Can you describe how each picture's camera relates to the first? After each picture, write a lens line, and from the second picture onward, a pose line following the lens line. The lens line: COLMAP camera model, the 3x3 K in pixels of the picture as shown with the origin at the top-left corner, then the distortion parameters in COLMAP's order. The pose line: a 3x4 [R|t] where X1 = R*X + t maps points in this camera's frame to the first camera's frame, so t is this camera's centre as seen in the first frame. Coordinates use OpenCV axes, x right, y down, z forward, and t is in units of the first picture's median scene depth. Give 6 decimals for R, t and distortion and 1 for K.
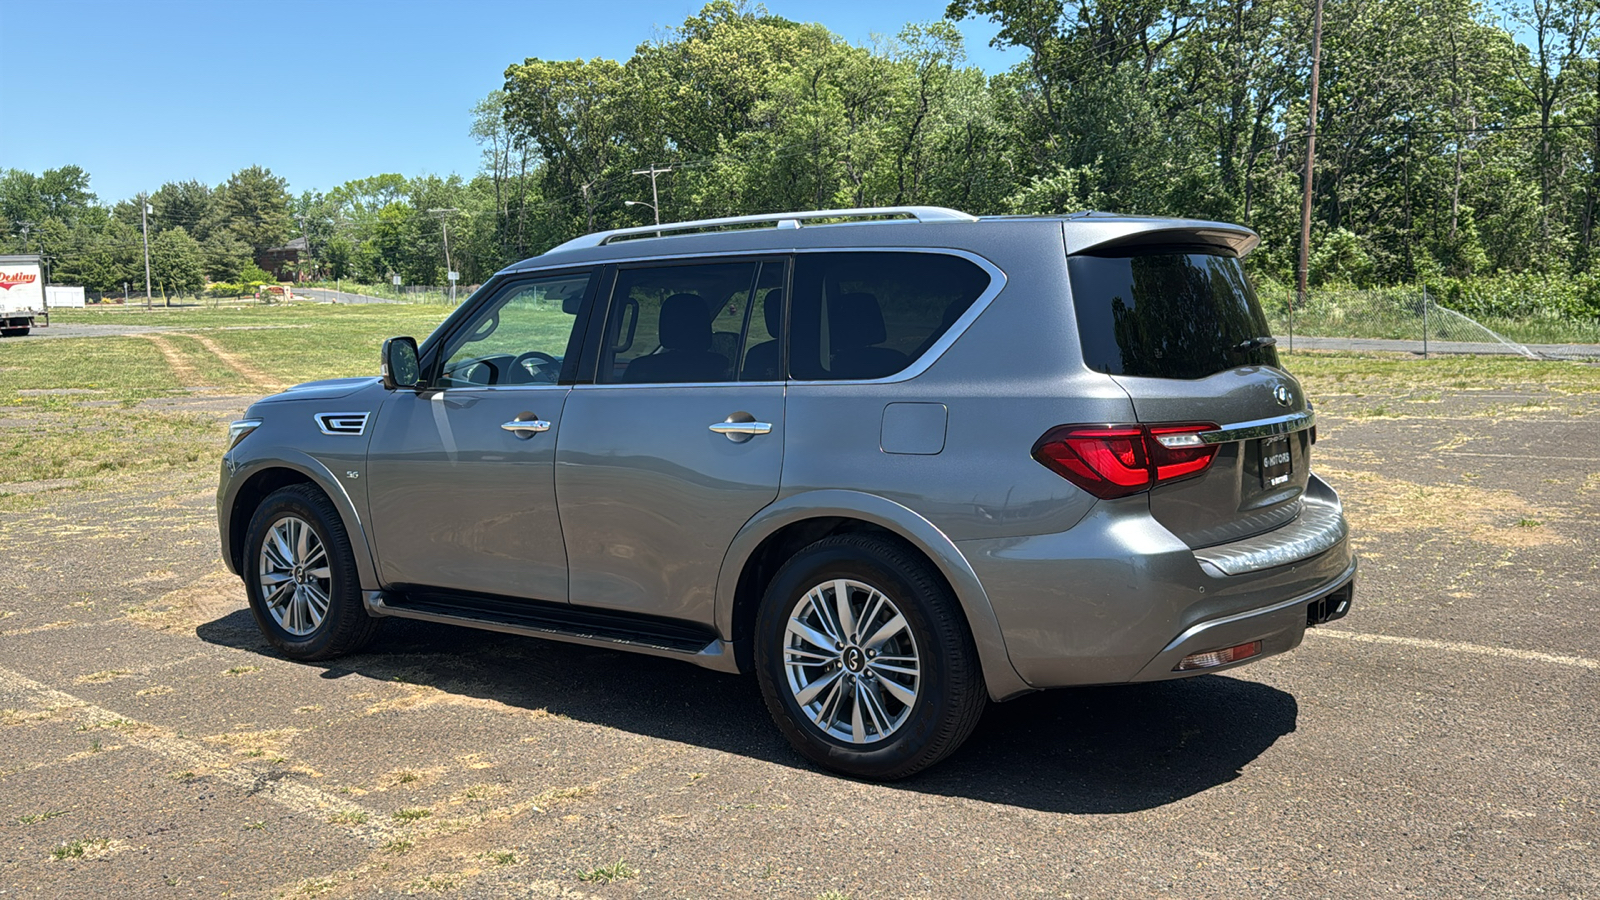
lens RADIAL K [[1380.2, 0, 804.3], [0, 1380.2, 451.8], [0, 0, 1]] dist [0.125101, -0.217920]
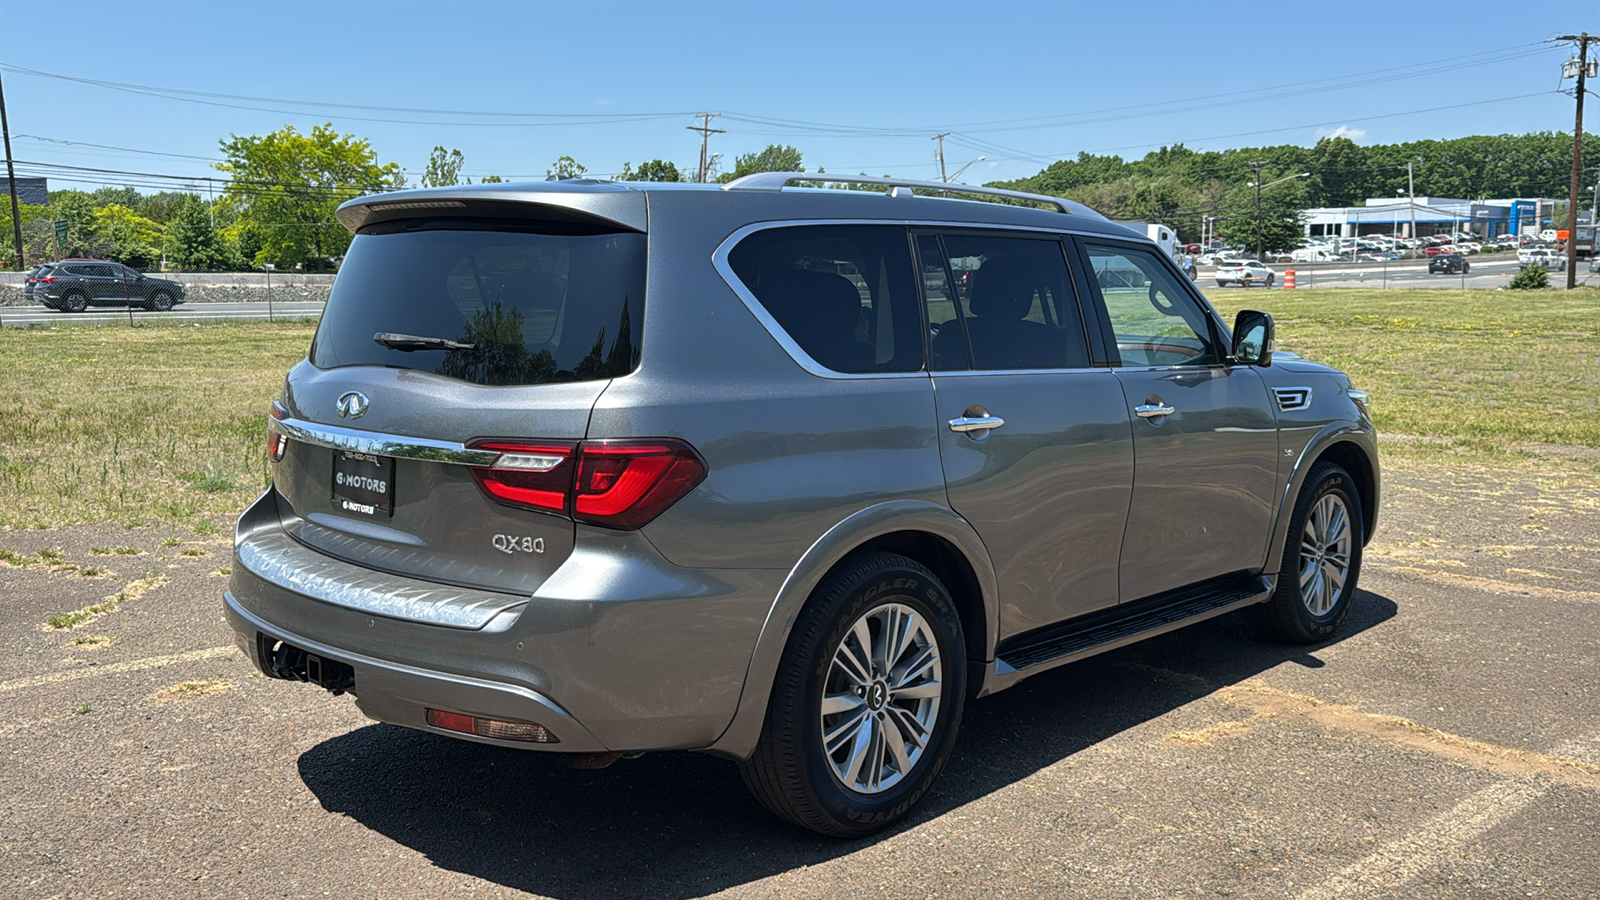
lens RADIAL K [[1380.2, 0, 799.2], [0, 1380.2, 478.5], [0, 0, 1]] dist [0.125101, -0.217920]
pose [[-0.132375, 0.151495, -0.979554, 0.094314], [-0.094097, 0.981867, 0.164568, -0.013210], [0.986723, 0.113958, -0.115719, 0.115617]]
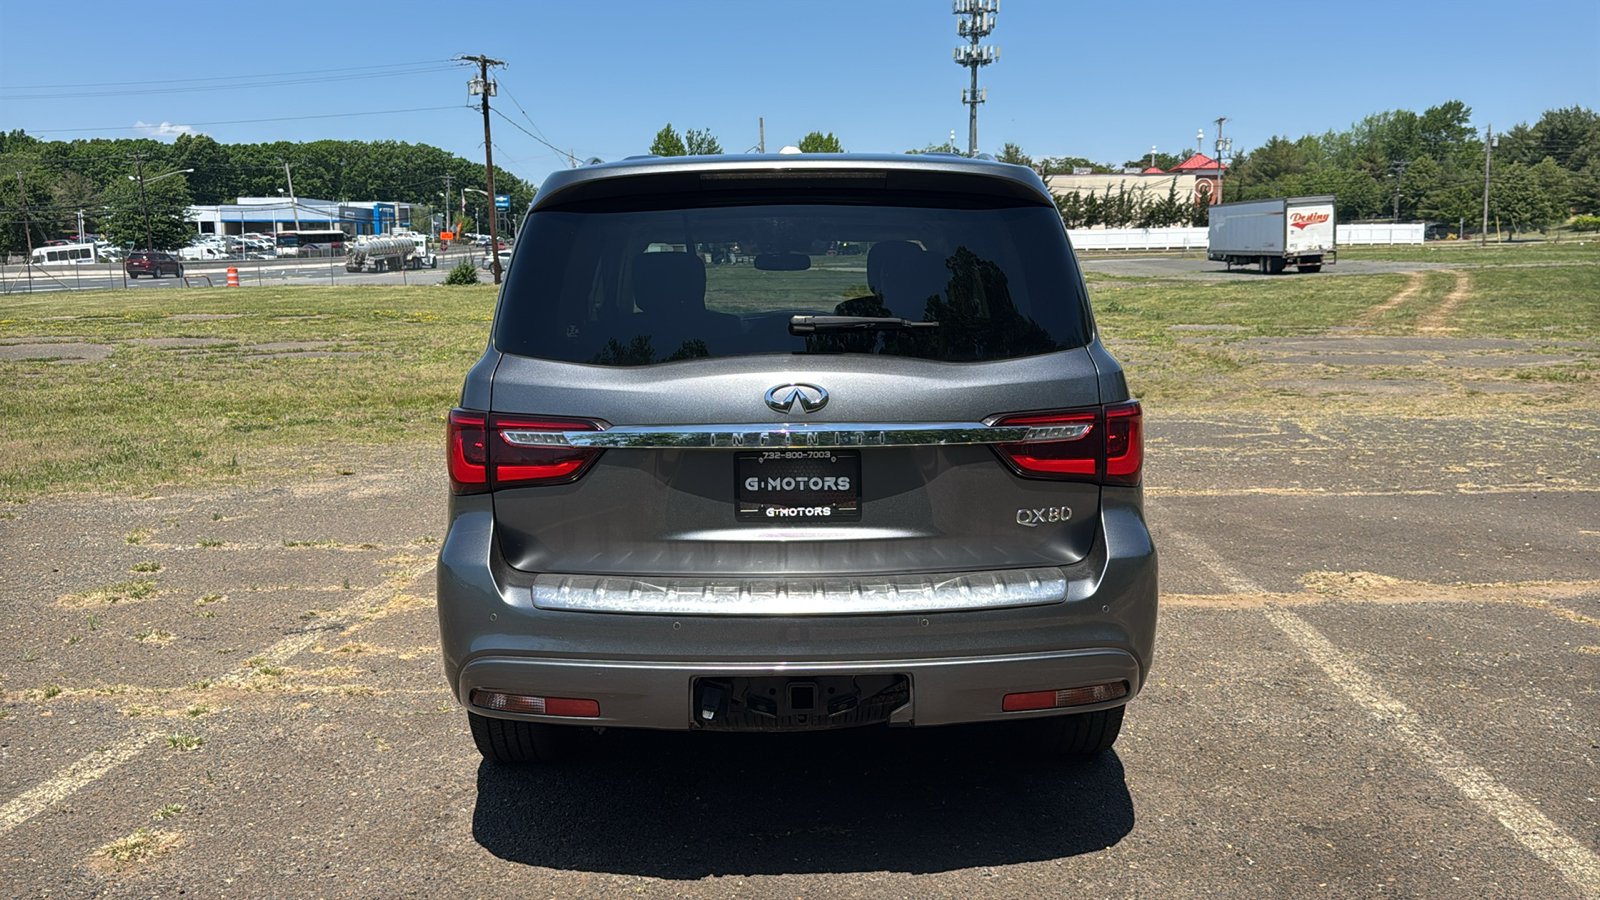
lens RADIAL K [[1380.2, 0, 789.9], [0, 1380.2, 474.6], [0, 0, 1]] dist [0.125101, -0.217920]
pose [[0.596089, 0.119891, -0.793917, 0.077983], [-0.071046, 0.992786, 0.096580, -0.005876], [0.799769, -0.001166, 0.600306, 0.048510]]
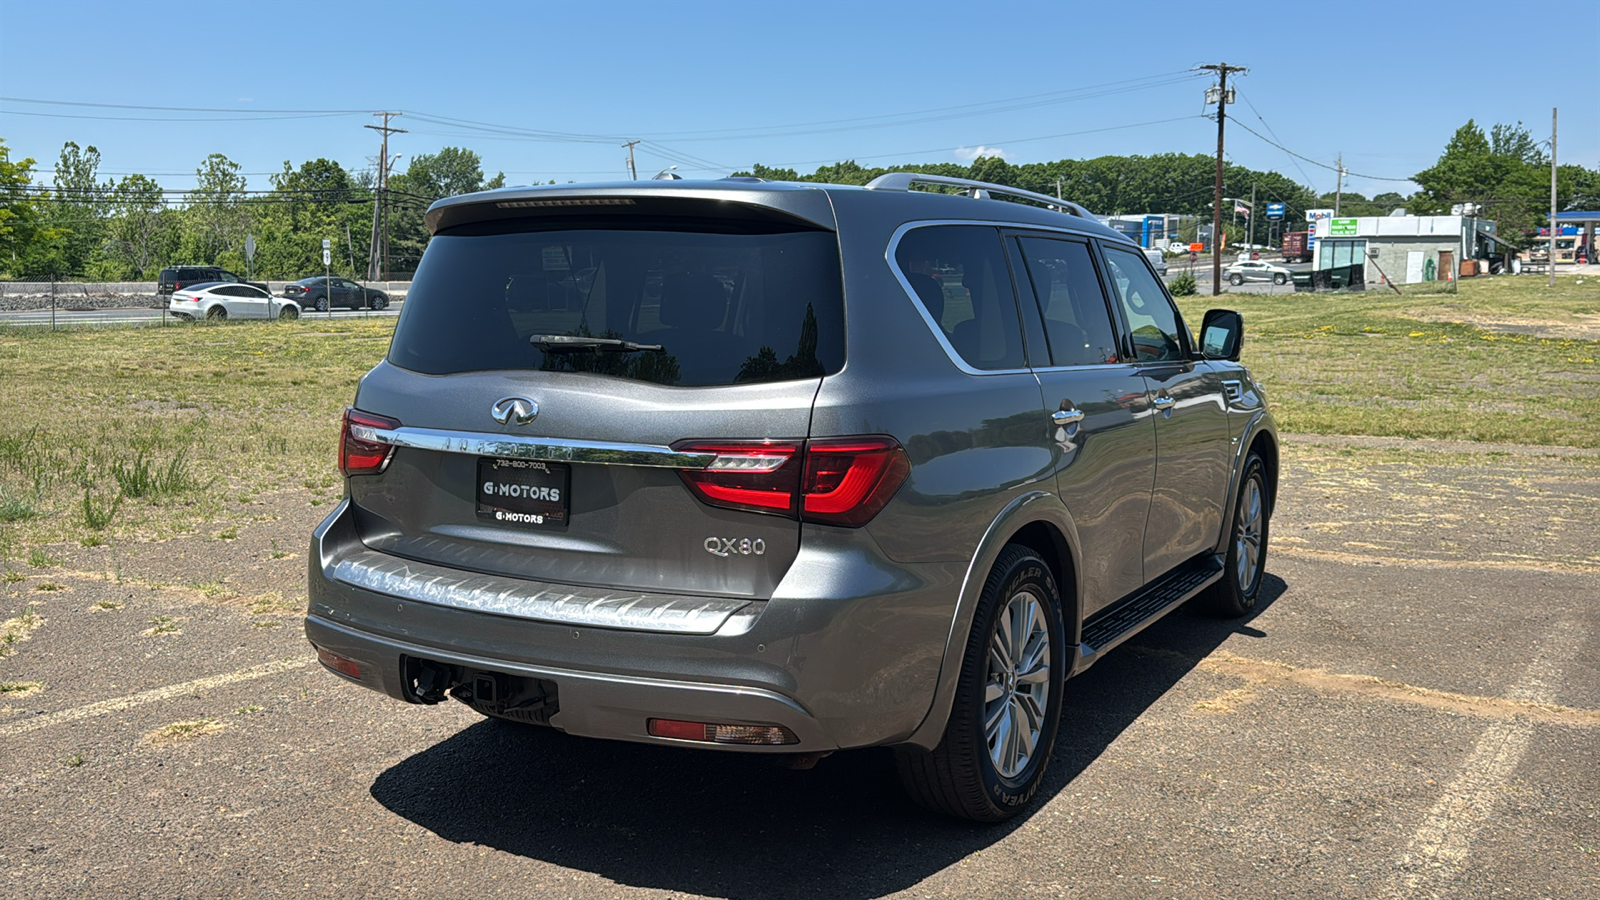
lens RADIAL K [[1380.2, 0, 791.1], [0, 1380.2, 468.2], [0, 0, 1]] dist [0.125101, -0.217920]
pose [[0.093358, 0.139323, -0.985836, 0.095654], [-0.094906, 0.986897, 0.130486, -0.010511], [0.991099, 0.081380, 0.105358, 0.091719]]
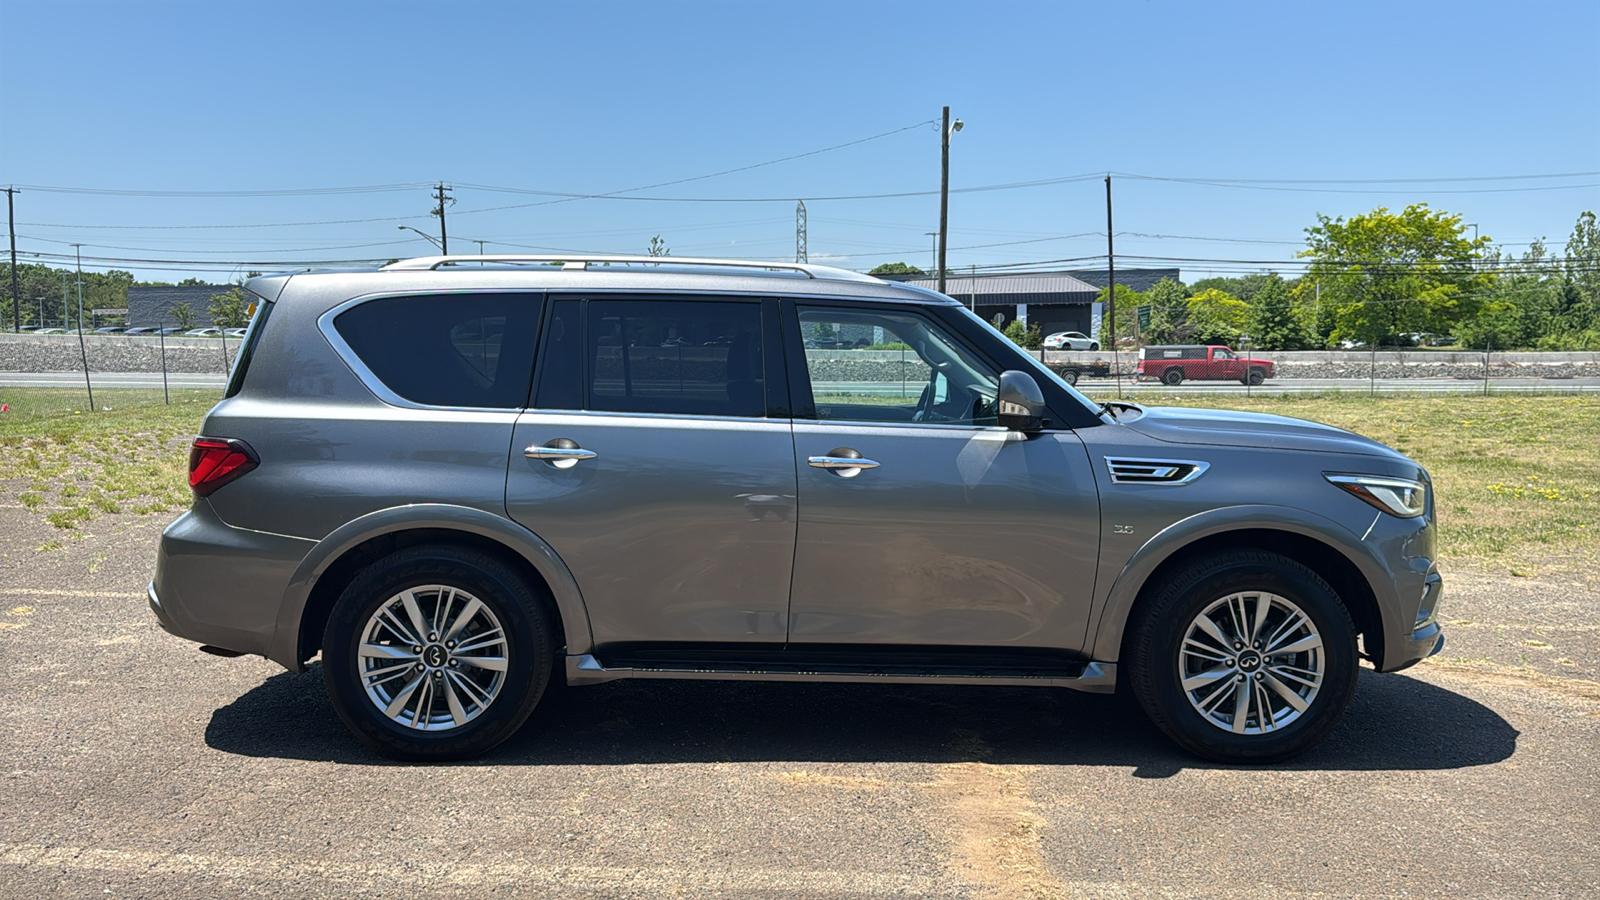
lens RADIAL K [[1380.2, 0, 792.4], [0, 1380.2, 439.2], [0, 0, 1]] dist [0.125101, -0.217920]
pose [[-0.796674, 0.044548, -0.602765, 0.061042], [-0.052949, 0.988302, 0.143025, -0.019760], [0.602086, 0.145860, -0.784995, 0.199651]]
